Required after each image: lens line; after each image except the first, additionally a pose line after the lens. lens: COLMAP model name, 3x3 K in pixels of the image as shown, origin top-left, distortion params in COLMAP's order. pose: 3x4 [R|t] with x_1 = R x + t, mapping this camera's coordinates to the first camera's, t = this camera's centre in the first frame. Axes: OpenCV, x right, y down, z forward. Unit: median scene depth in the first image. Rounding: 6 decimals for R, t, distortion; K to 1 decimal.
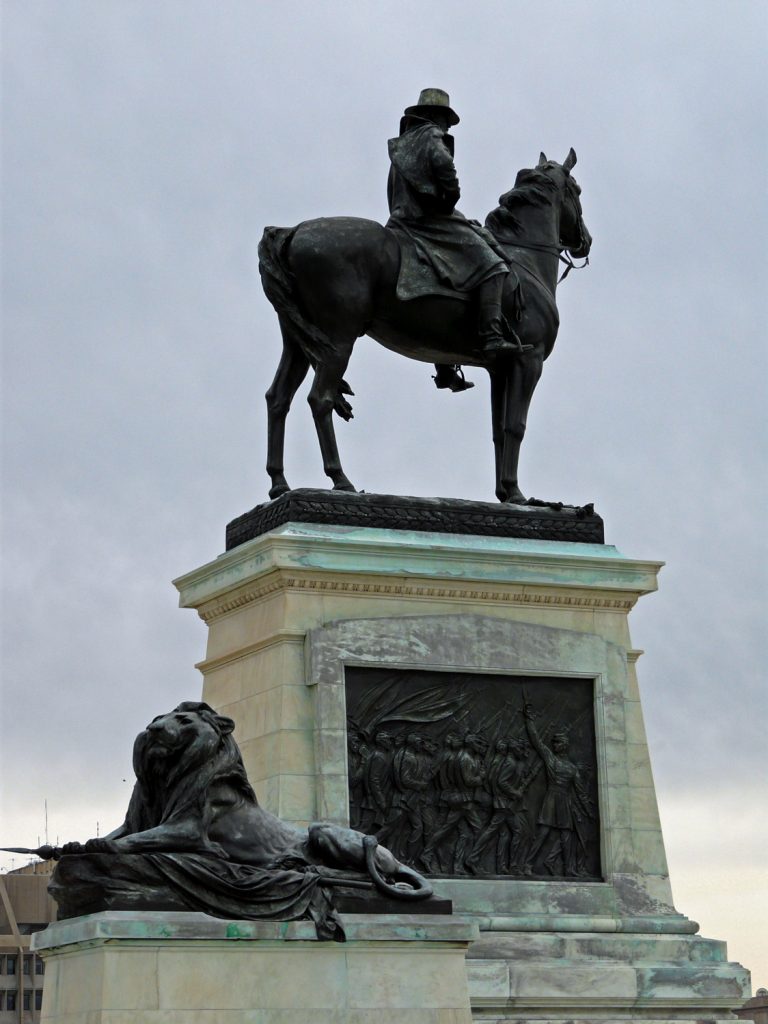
lens RADIAL K [[3104.8, 0, 382.9], [0, 3104.8, 509.9], [0, 0, 1]] dist [0.132217, 0.000000]
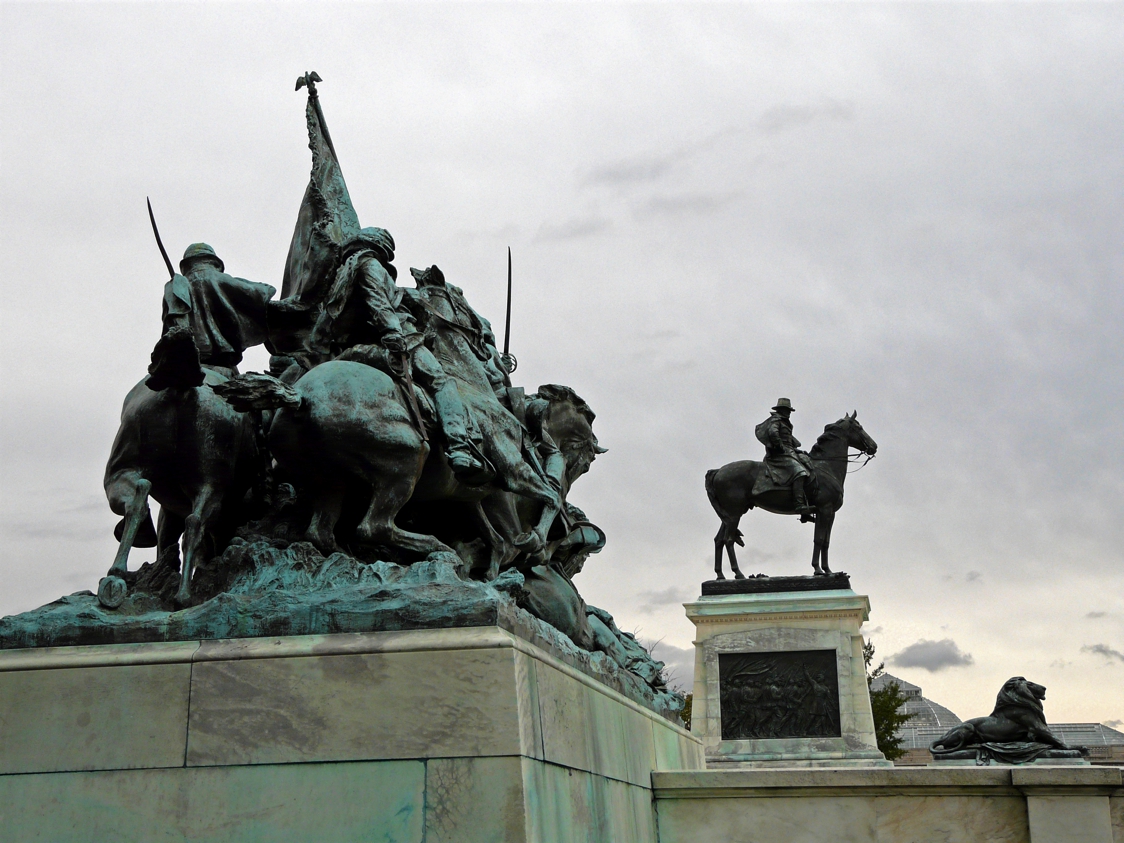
lens RADIAL K [[1823.8, 0, 550.6], [0, 1823.8, 421.7], [0, 0, 1]] dist [0.138003, 0.000000]
pose [[0.792348, -0.133179, -0.595356, 0.757030], [0.125049, 0.990615, -0.055171, -0.067695], [0.597116, -0.030734, 0.801566, -0.238785]]
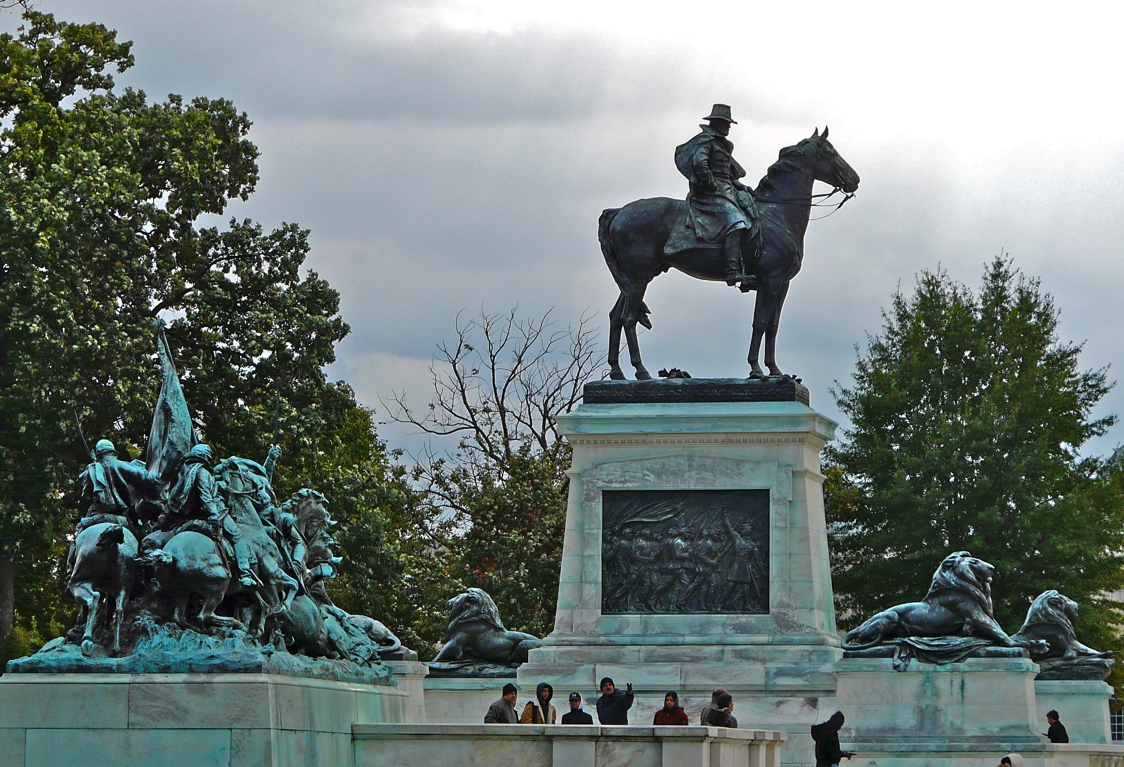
lens RADIAL K [[5694.5, 0, 563.8], [0, 5694.5, 383.4], [0, 0, 1]] dist [0.115748, 0.000000]
pose [[0.803246, -0.017469, -0.595391, 1.780502], [0.101886, 0.988868, 0.108441, -0.338942], [0.586868, -0.147767, 0.796085, -1.444809]]
